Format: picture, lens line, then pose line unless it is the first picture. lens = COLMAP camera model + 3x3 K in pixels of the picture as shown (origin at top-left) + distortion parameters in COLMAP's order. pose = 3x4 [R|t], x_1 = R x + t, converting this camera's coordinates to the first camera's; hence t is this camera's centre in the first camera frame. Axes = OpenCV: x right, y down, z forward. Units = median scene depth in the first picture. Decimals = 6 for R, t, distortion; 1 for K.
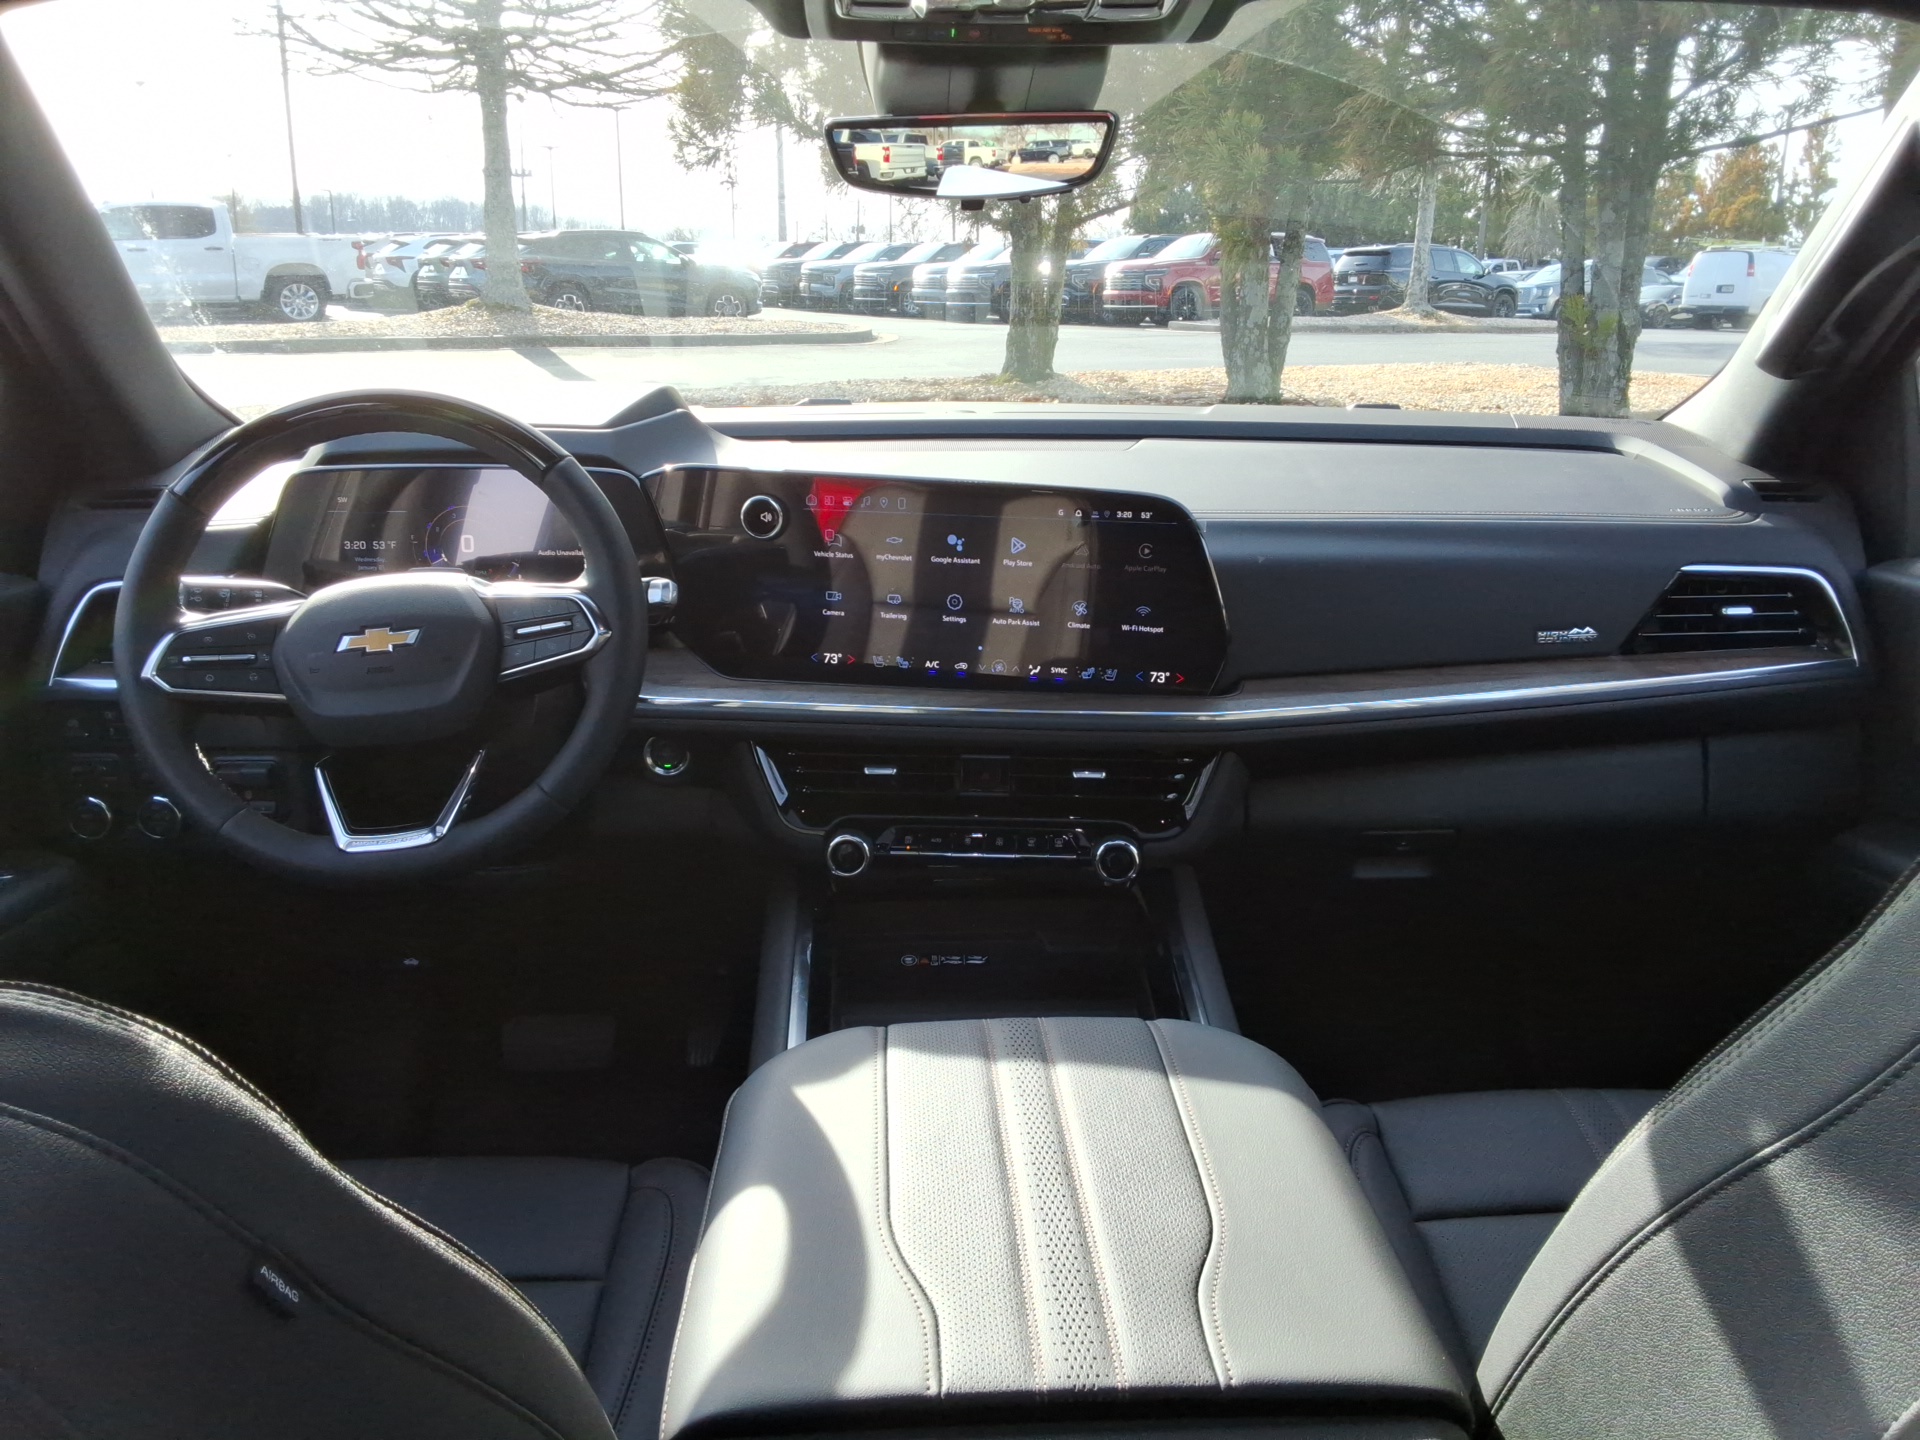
lens RADIAL K [[1659.9, 0, 960.0], [0, 1659.9, 720.0], [0, 0, 1]] dist [0.015589, -0.004091]
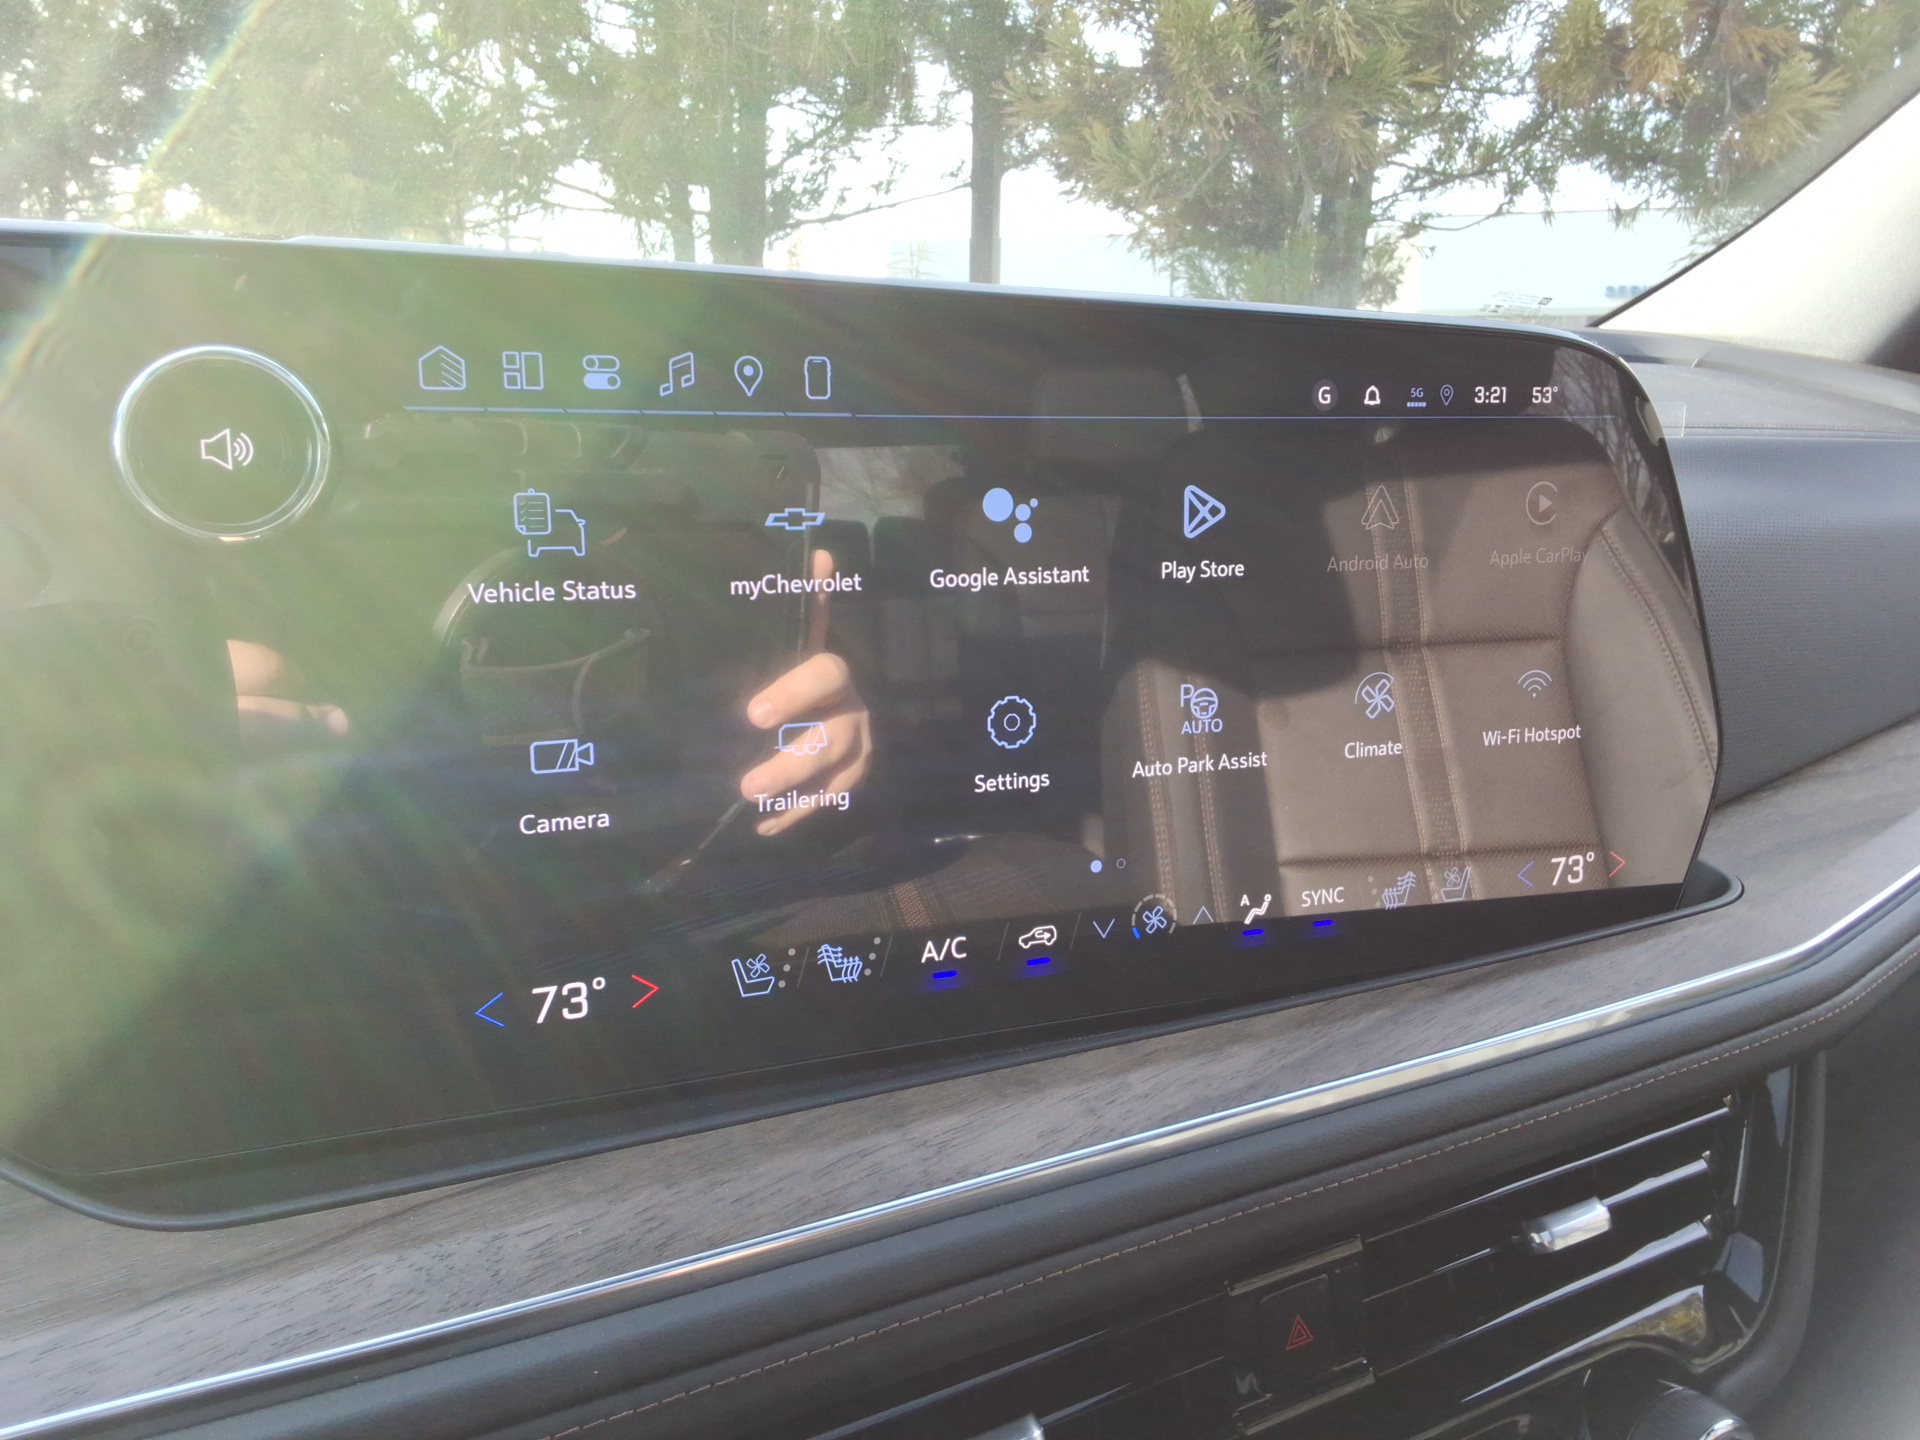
lens RADIAL K [[1659.9, 0, 960.0], [0, 1659.9, 720.0], [0, 0, 1]] dist [0.015589, -0.004091]
pose [[0.835200, -0.110955, 0.538637, -0.166781], [0.148874, 0.988481, -0.027222, -0.065473], [-0.529413, 0.102925, 0.842098, 0.766916]]
